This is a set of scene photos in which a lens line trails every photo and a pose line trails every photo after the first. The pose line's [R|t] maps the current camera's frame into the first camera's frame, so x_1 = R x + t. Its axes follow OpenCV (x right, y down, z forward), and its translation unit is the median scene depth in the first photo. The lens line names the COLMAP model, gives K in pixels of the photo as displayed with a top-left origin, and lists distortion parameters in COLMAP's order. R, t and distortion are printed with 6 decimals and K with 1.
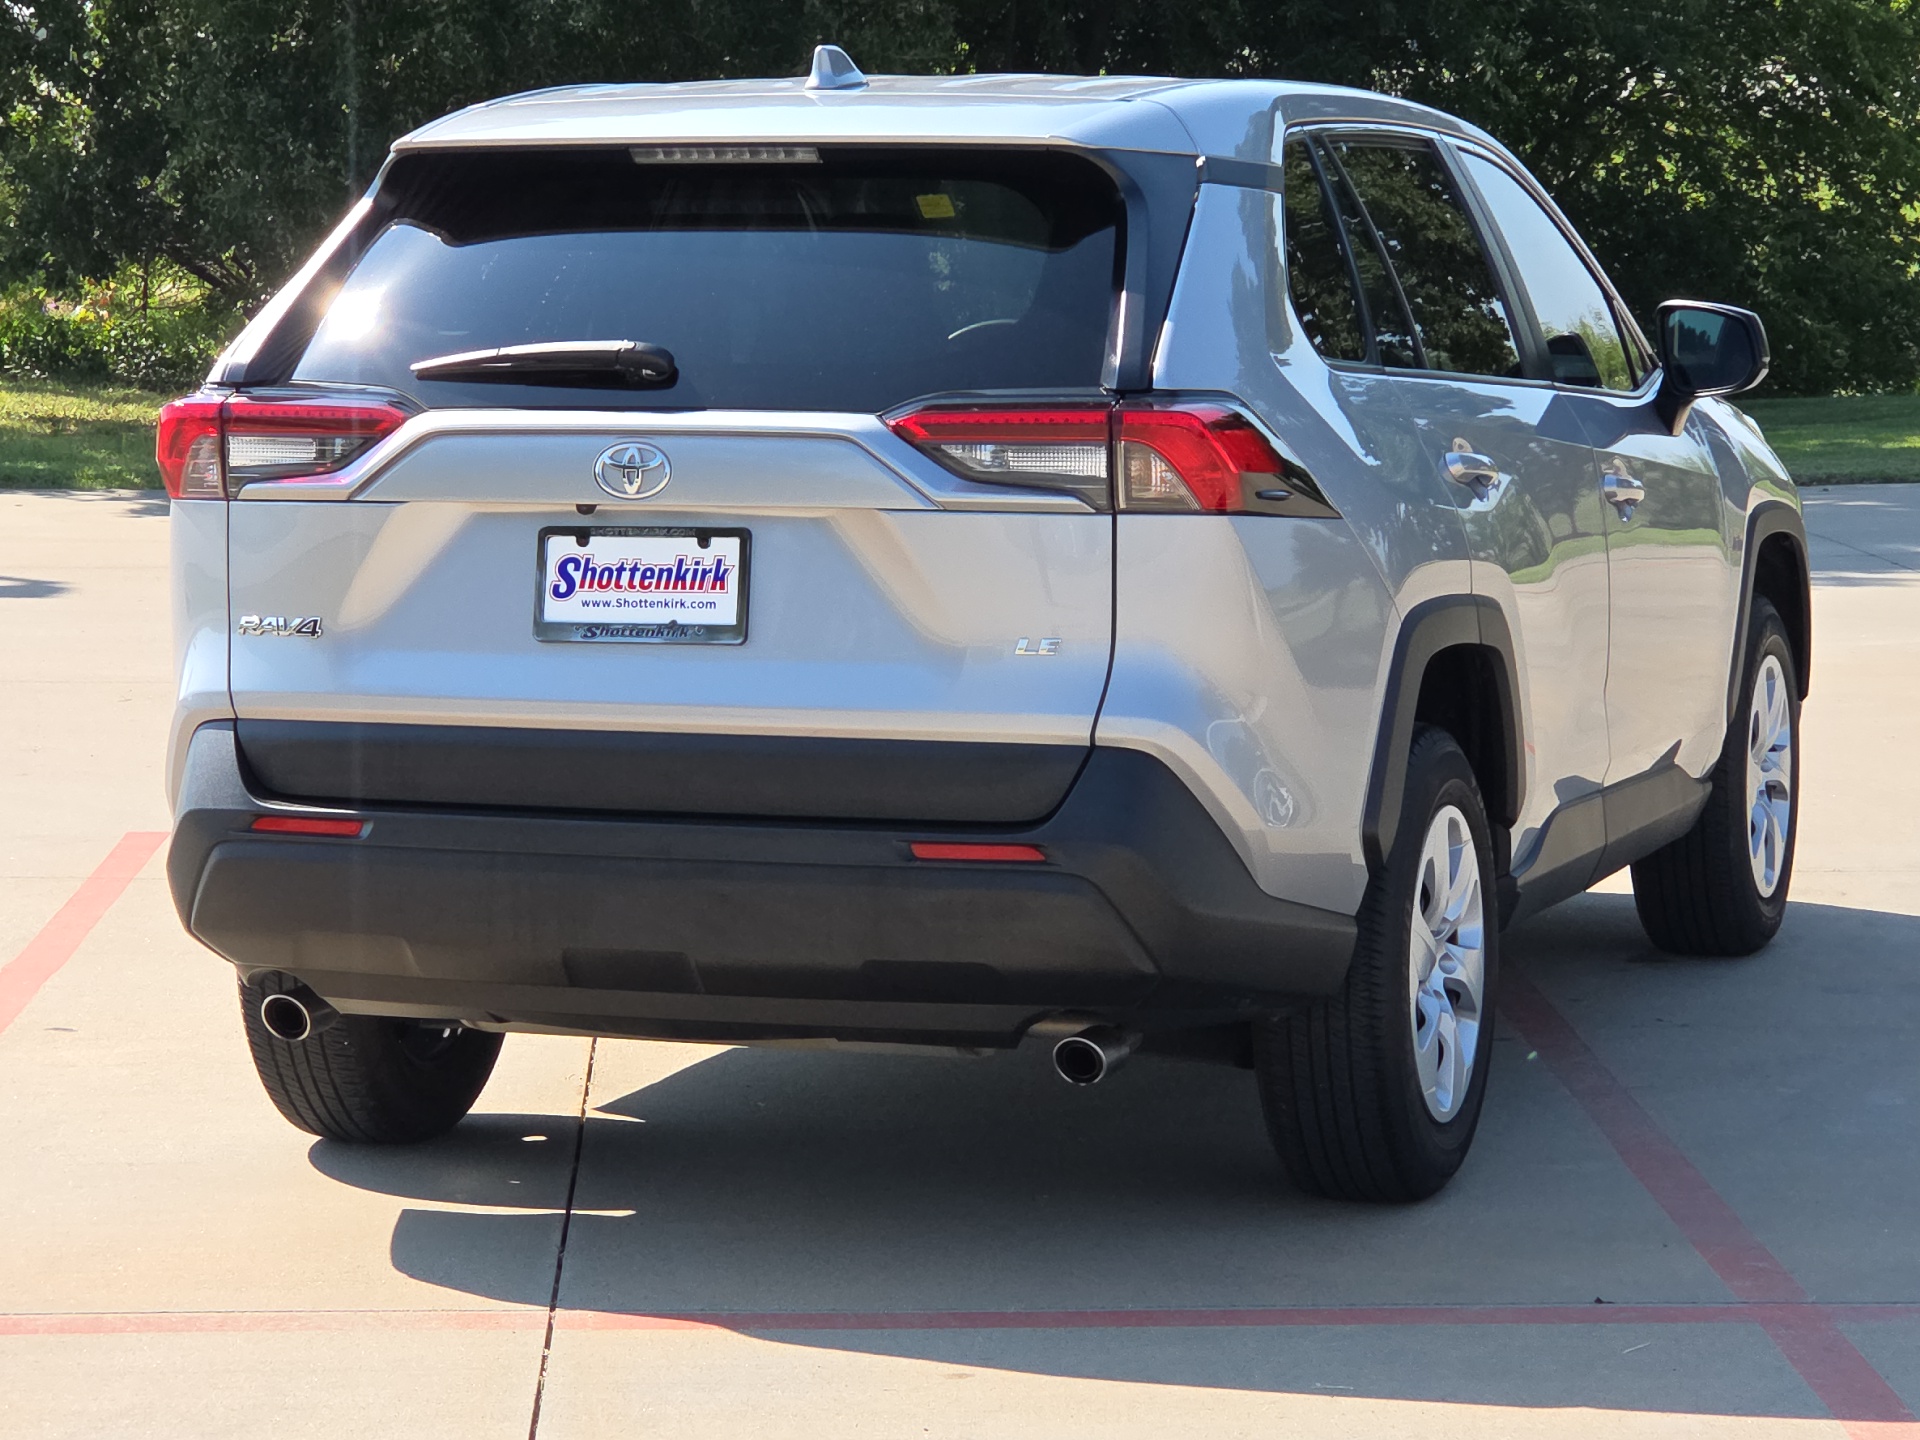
lens RADIAL K [[4702.6, 0, 958.9], [0, 4702.6, 717.7], [0, 0, 1]] dist [-0.086474, 0.000000]
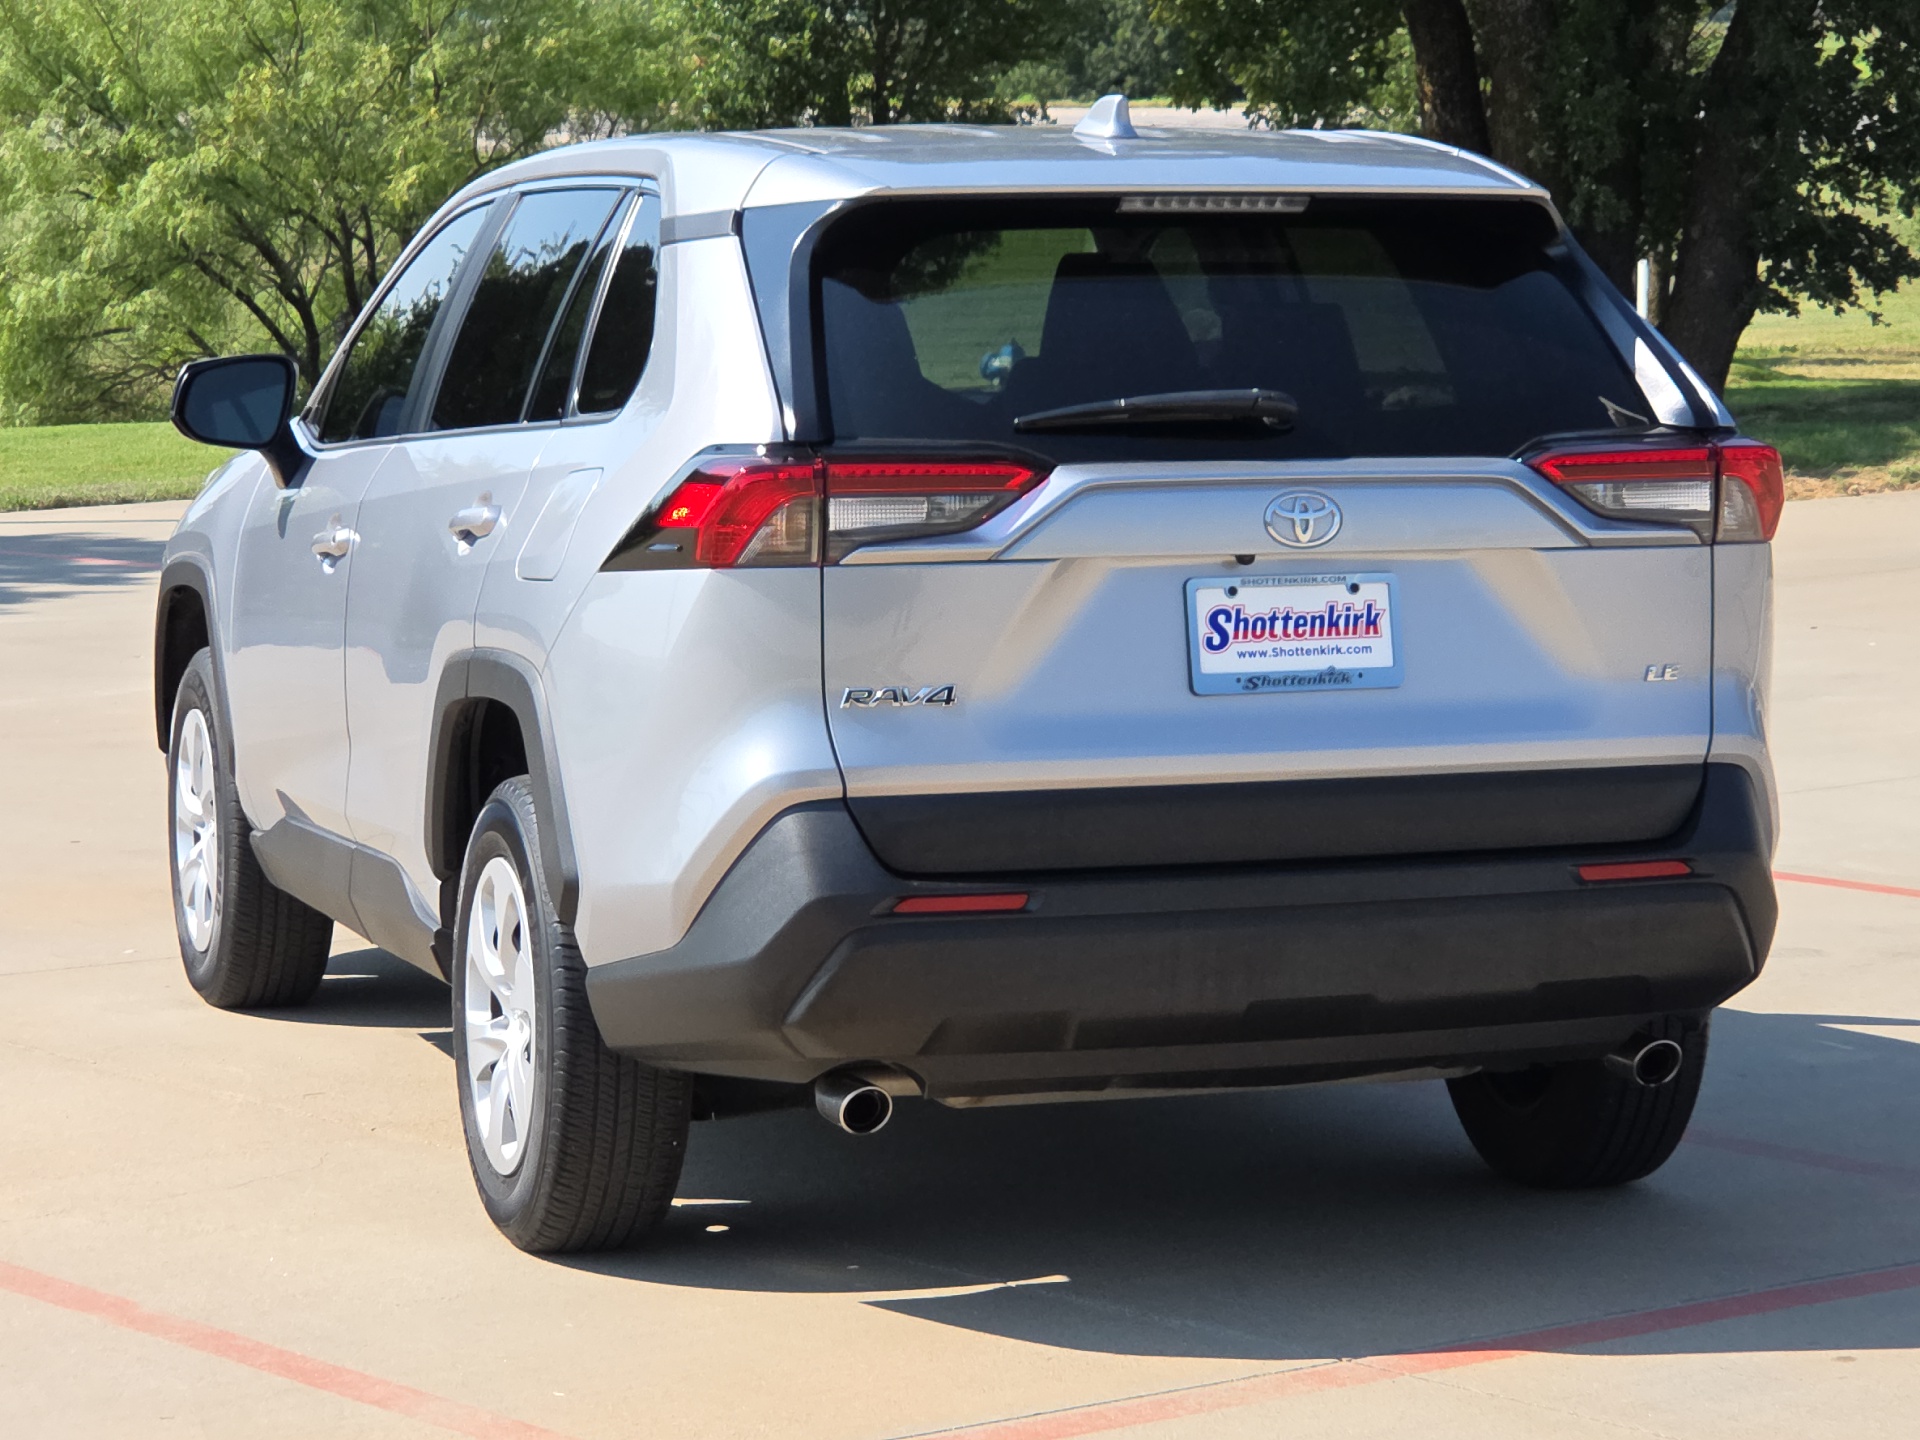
lens RADIAL K [[4702.6, 0, 956.5], [0, 4702.6, 717.5], [0, 0, 1]] dist [-0.086474, 0.000000]
pose [[0.814044, -0.057183, 0.577981, -0.706889], [0.061363, 0.998039, 0.012316, -0.027096], [-0.577552, 0.025441, 0.815957, 0.224620]]
